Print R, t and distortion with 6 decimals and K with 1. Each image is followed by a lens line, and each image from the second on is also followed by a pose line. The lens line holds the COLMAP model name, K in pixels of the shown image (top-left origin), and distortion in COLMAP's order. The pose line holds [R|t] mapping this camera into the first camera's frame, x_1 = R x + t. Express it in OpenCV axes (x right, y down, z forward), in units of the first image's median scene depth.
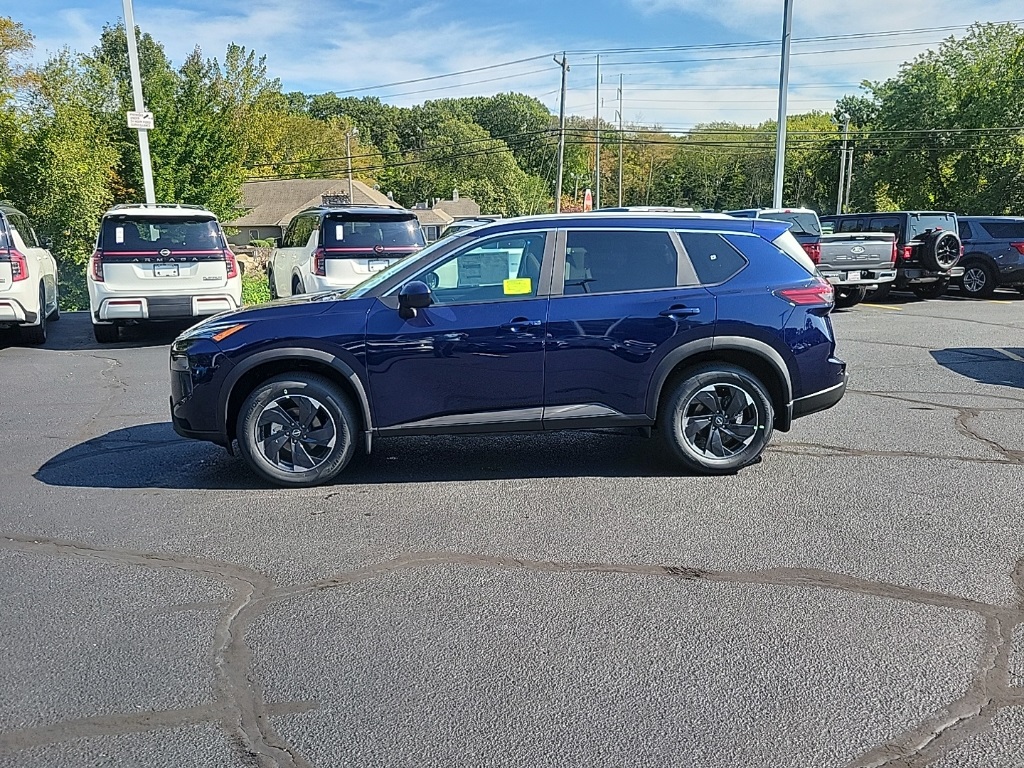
lens RADIAL K [[774.2, 0, 513.0], [0, 774.2, 359.0], [0, 0, 1]] dist [0.043702, -0.029626]
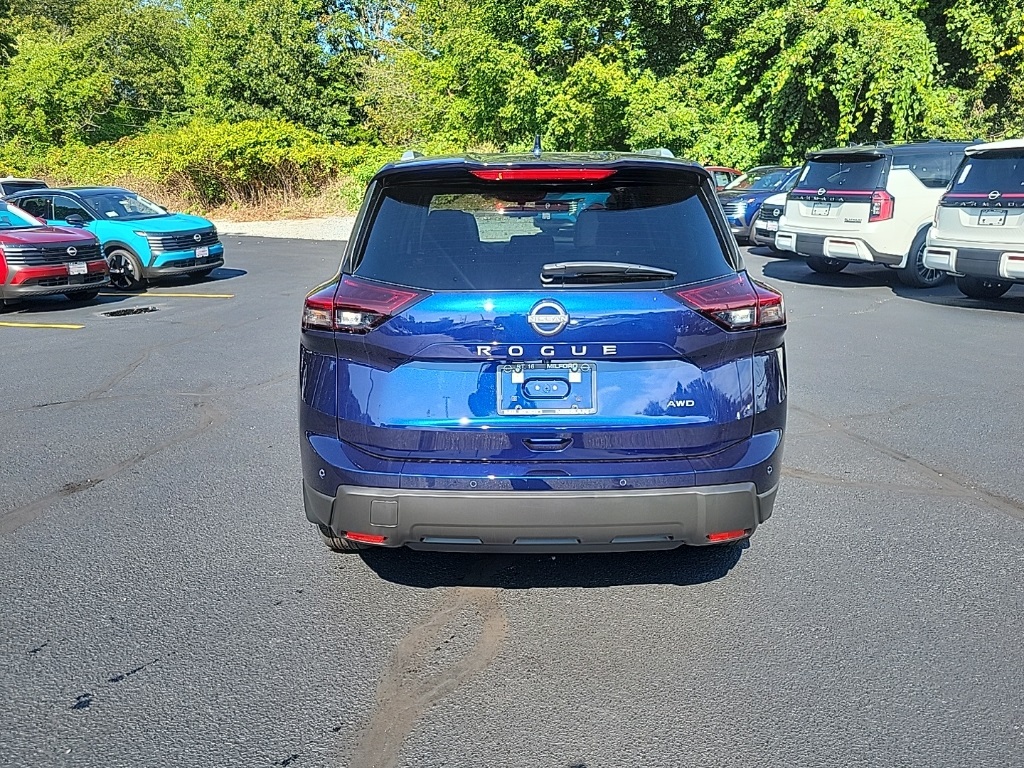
lens RADIAL K [[774.2, 0, 504.8], [0, 774.2, 387.4], [0, 0, 1]] dist [0.043702, -0.029626]
pose [[-0.071000, 0.254149, -0.964555, 0.119661], [-0.139062, 0.955030, 0.261876, -0.024670], [0.987735, 0.152726, -0.032464, 0.154577]]
